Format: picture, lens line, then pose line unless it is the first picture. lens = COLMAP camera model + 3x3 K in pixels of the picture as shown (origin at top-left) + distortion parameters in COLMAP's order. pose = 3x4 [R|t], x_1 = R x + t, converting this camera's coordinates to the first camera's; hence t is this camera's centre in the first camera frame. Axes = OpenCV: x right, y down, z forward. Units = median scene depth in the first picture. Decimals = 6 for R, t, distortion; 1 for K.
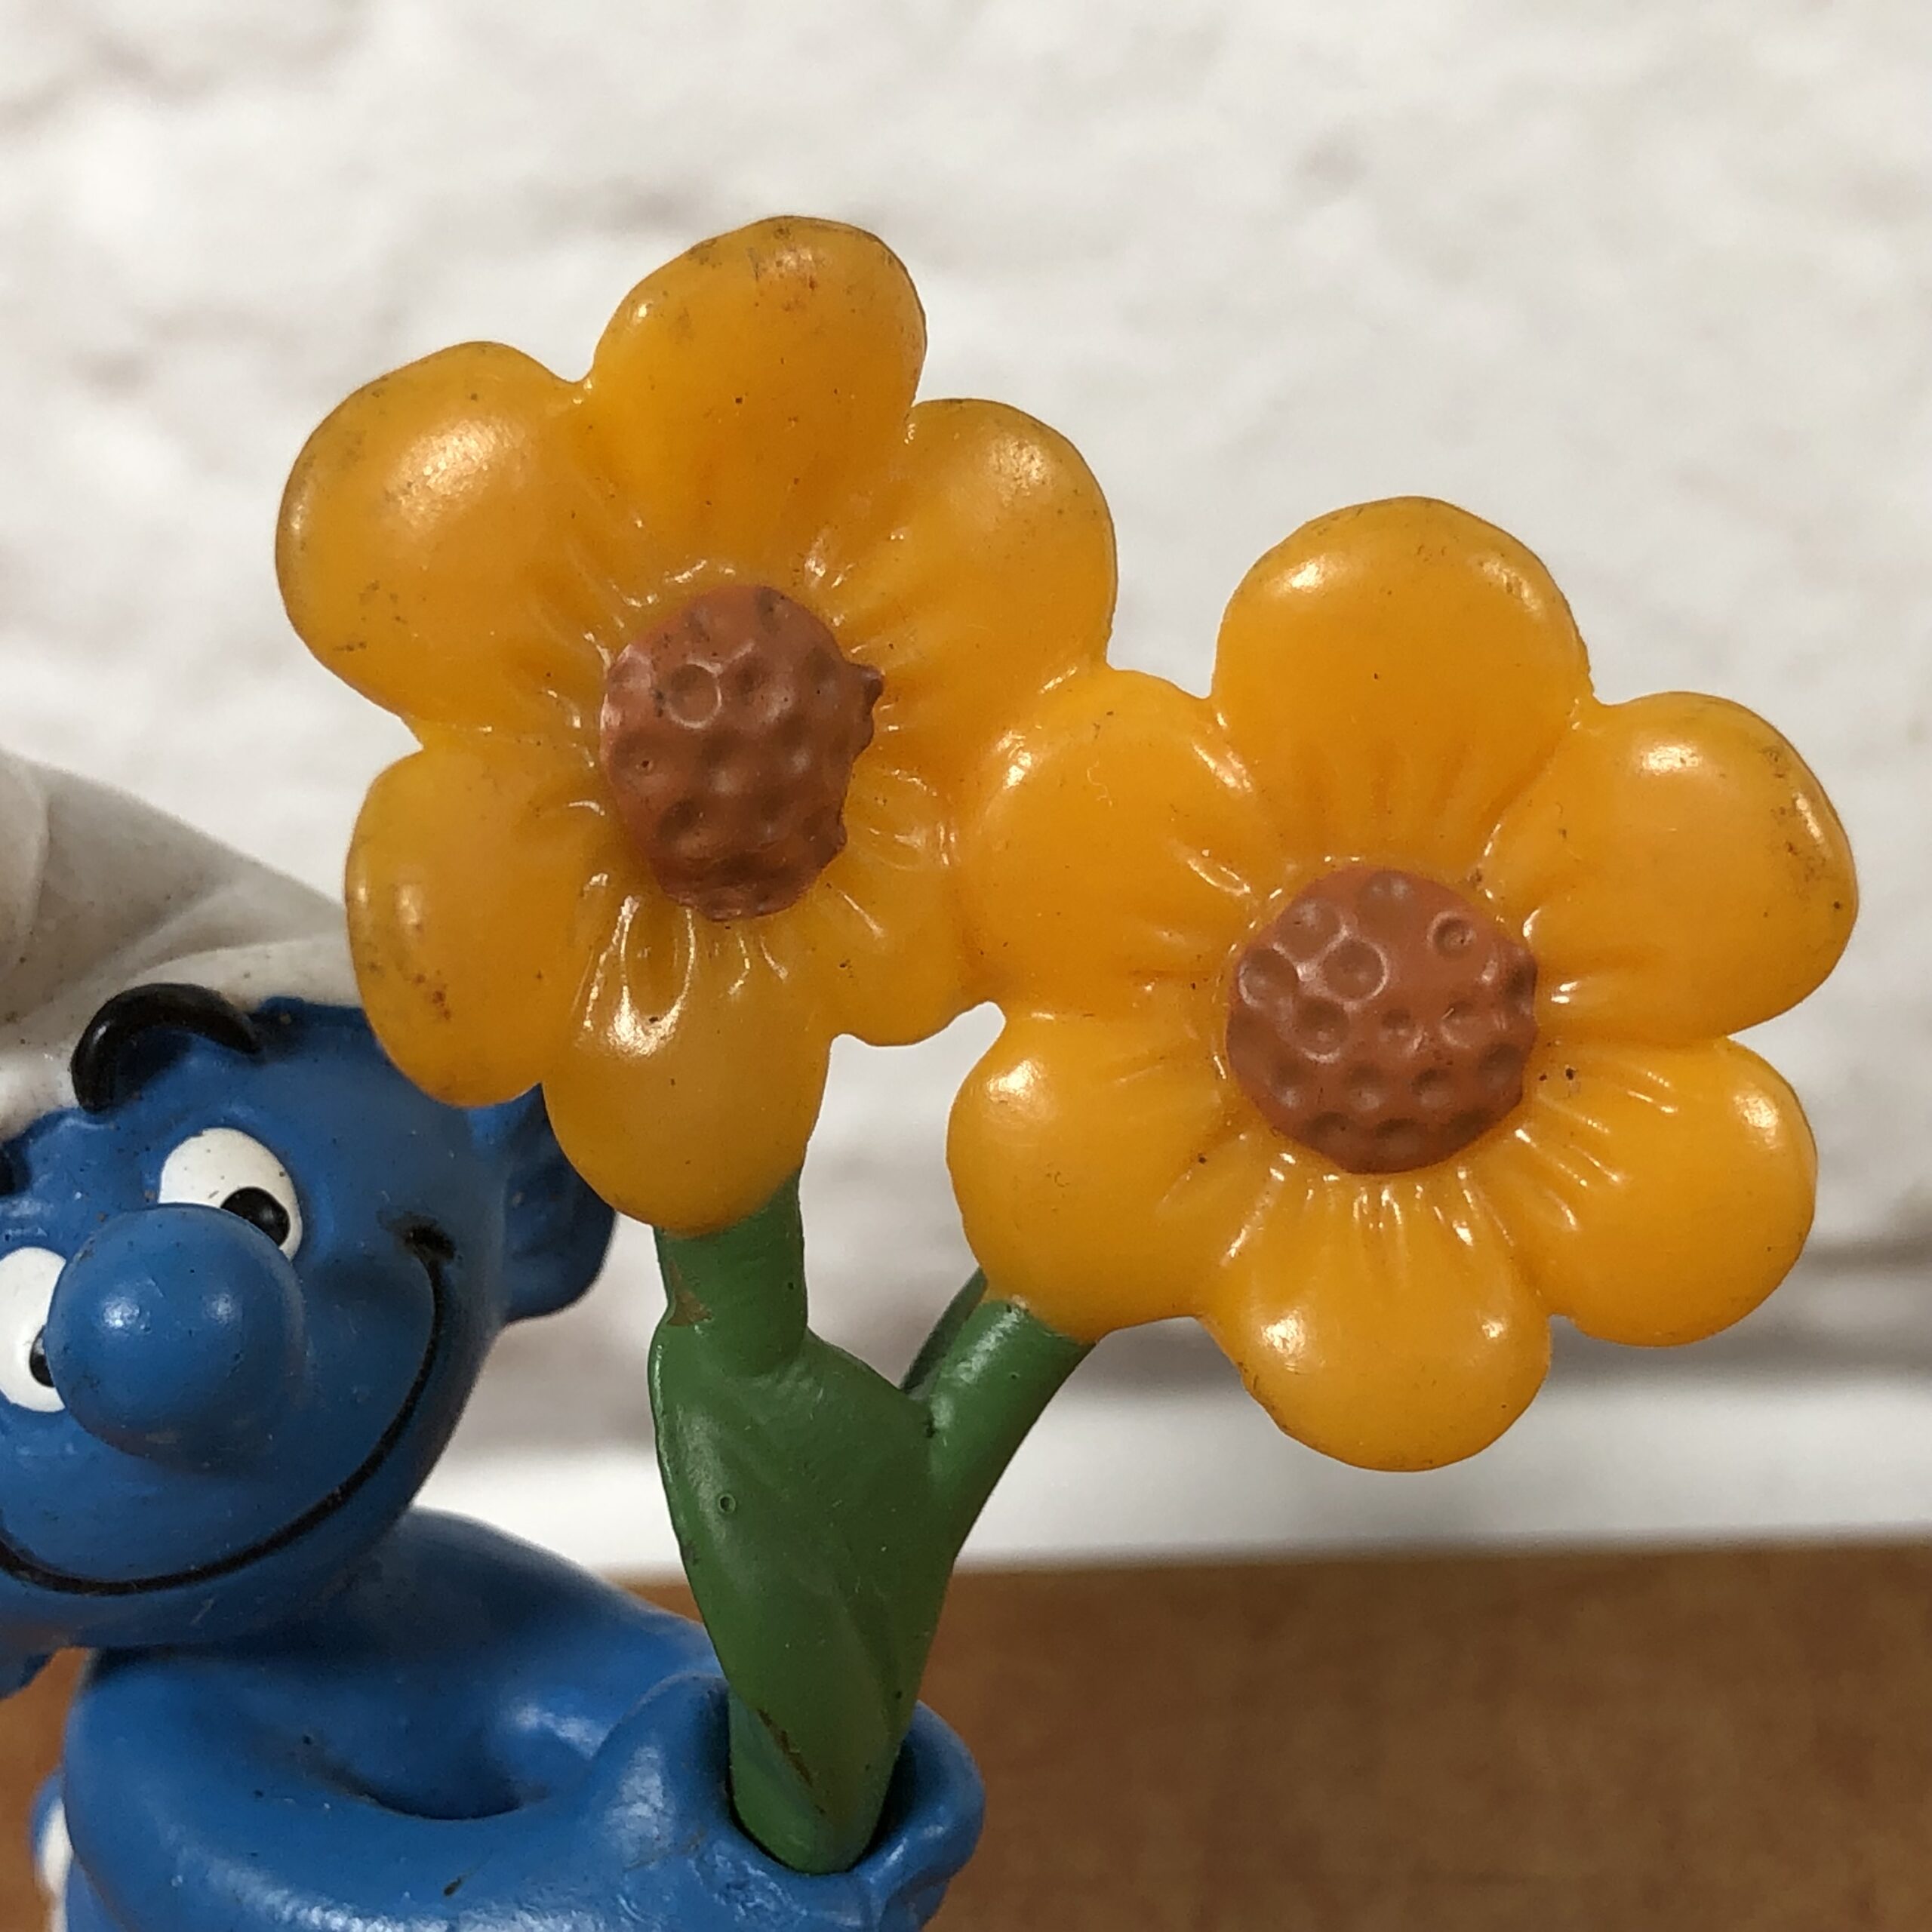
lens RADIAL K [[4315.9, 0, 966.0], [0, 4315.9, 966.0], [0, 0, 1]] dist [0.345175, -2.615385]
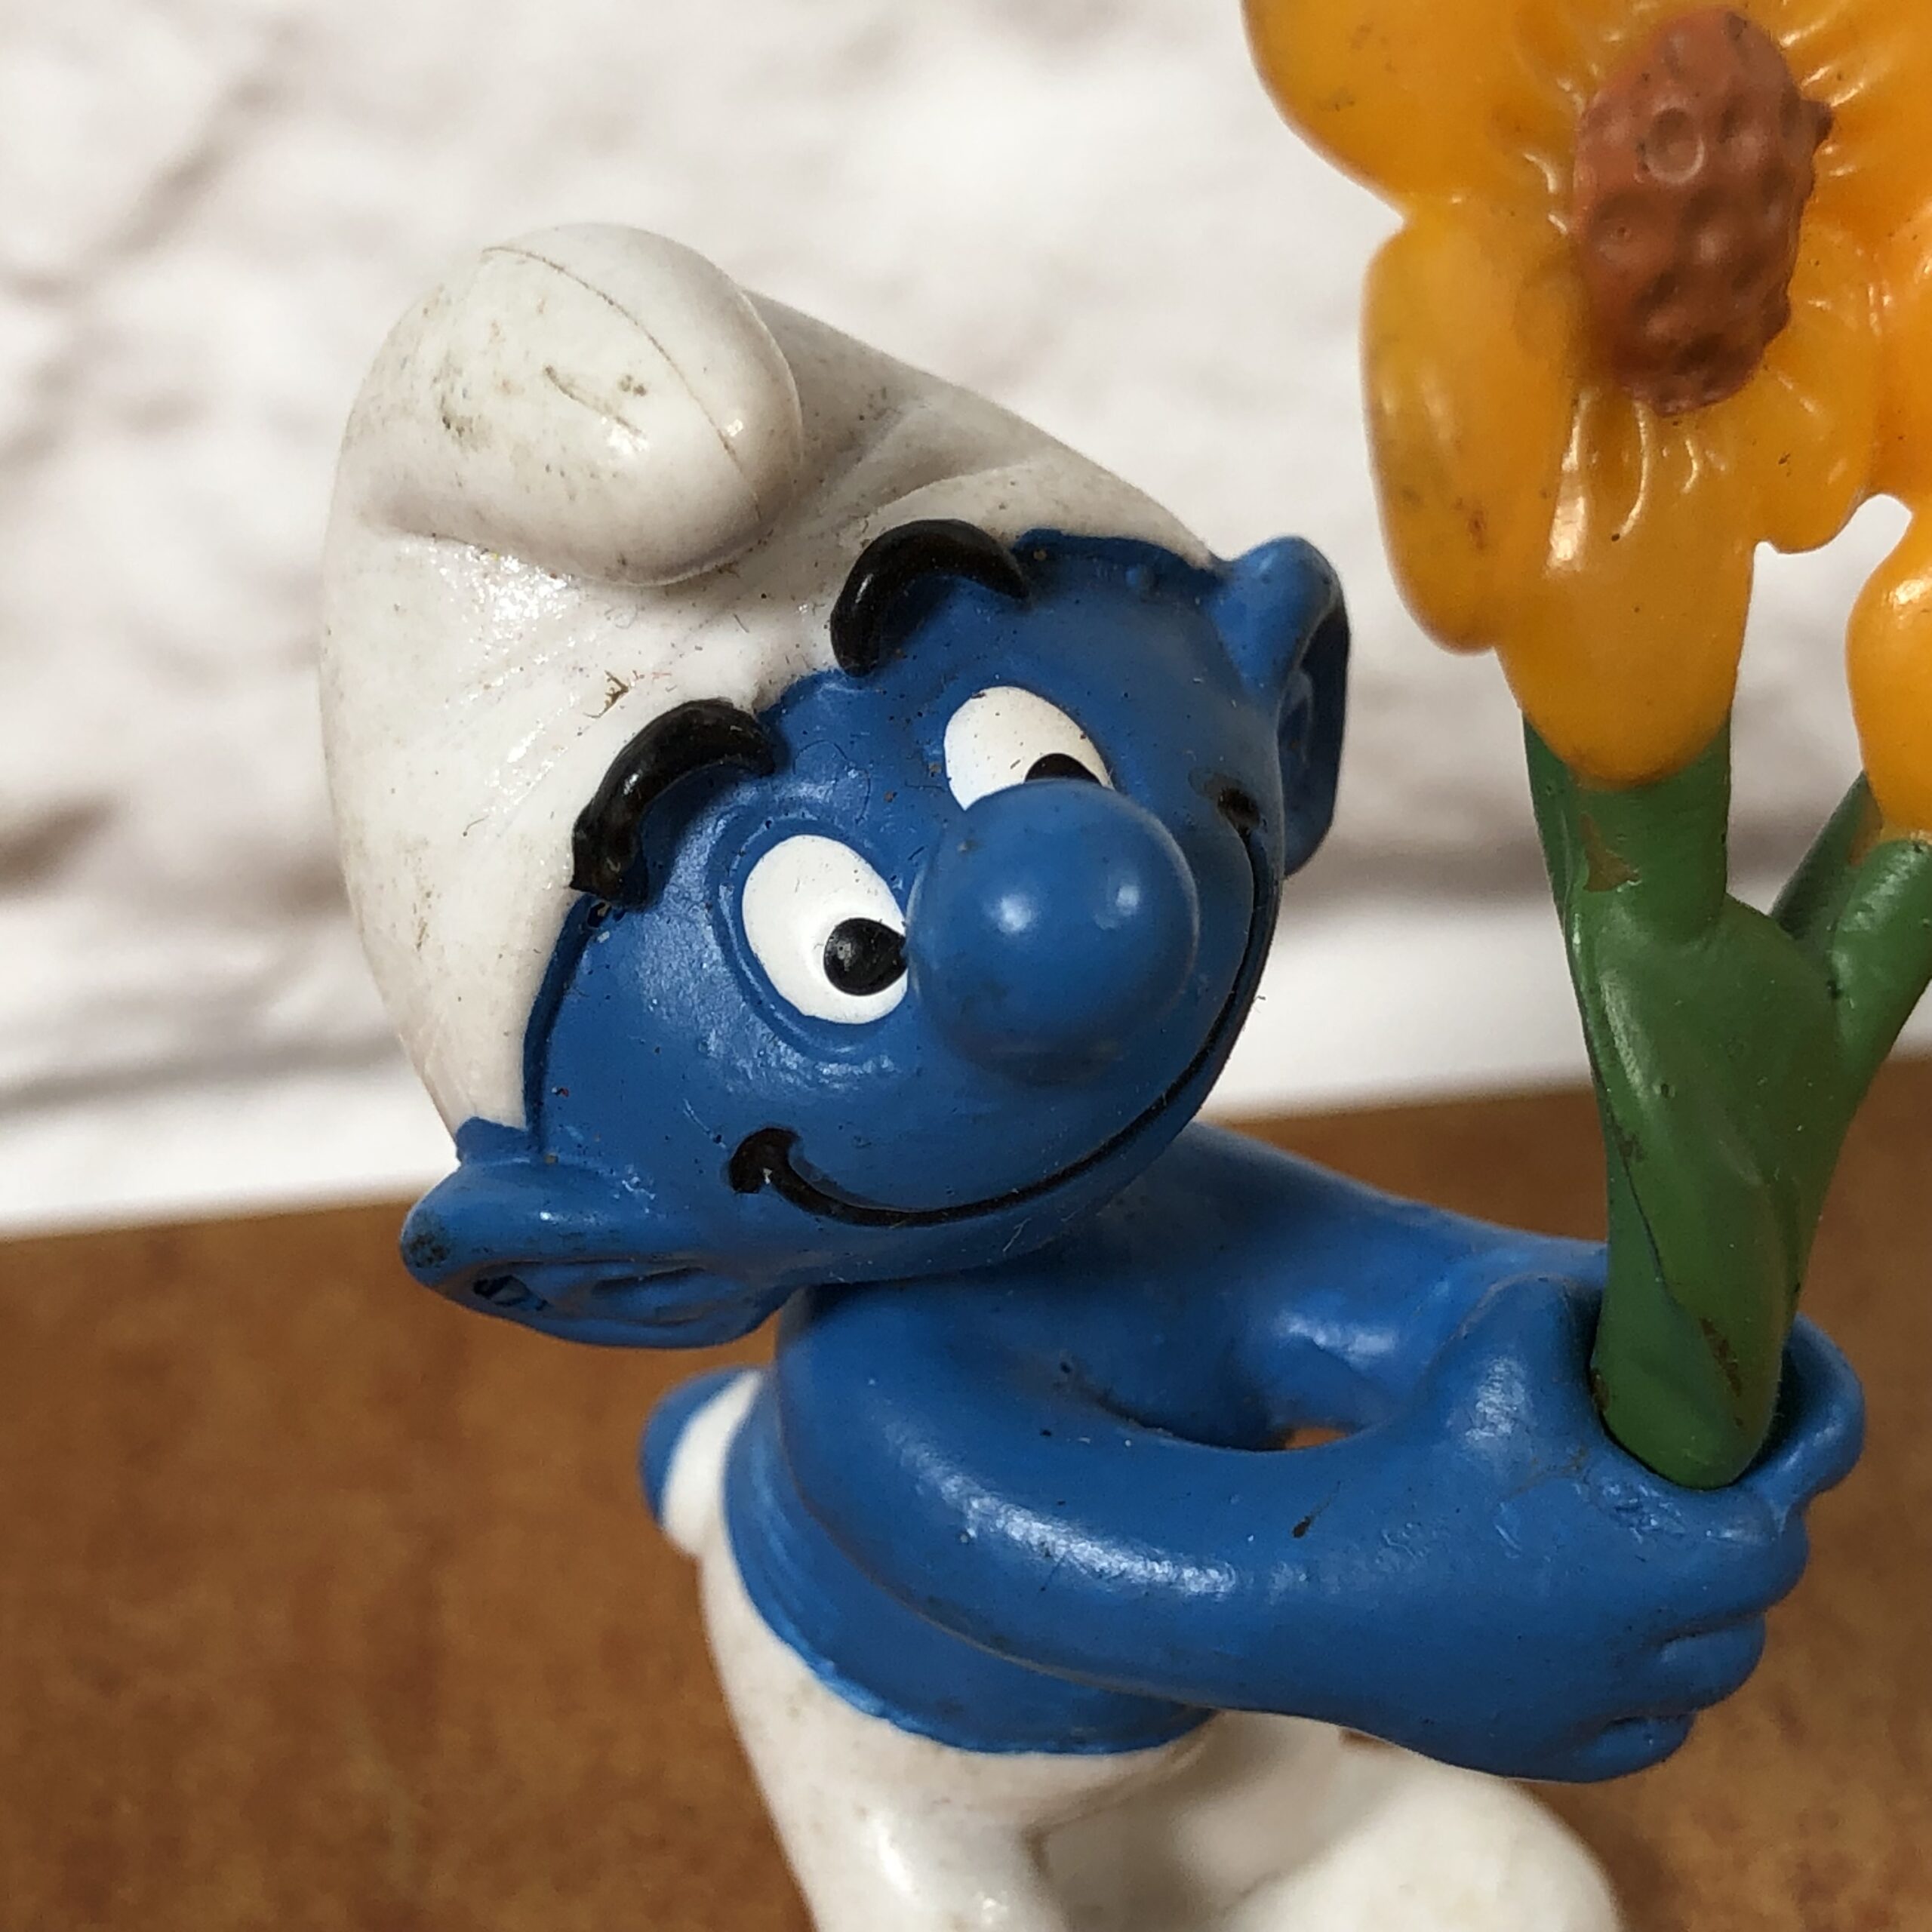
lens RADIAL K [[4473.4, 0, 966.0], [0, 4473.4, 966.0], [0, 0, 1]] dist [0.159319, 0.237263]
pose [[0.996163, -0.054385, 0.068563, -0.243568], [0.045861, 0.991680, 0.120284, -0.014861], [-0.074535, -0.116678, 0.990369, 0.116000]]
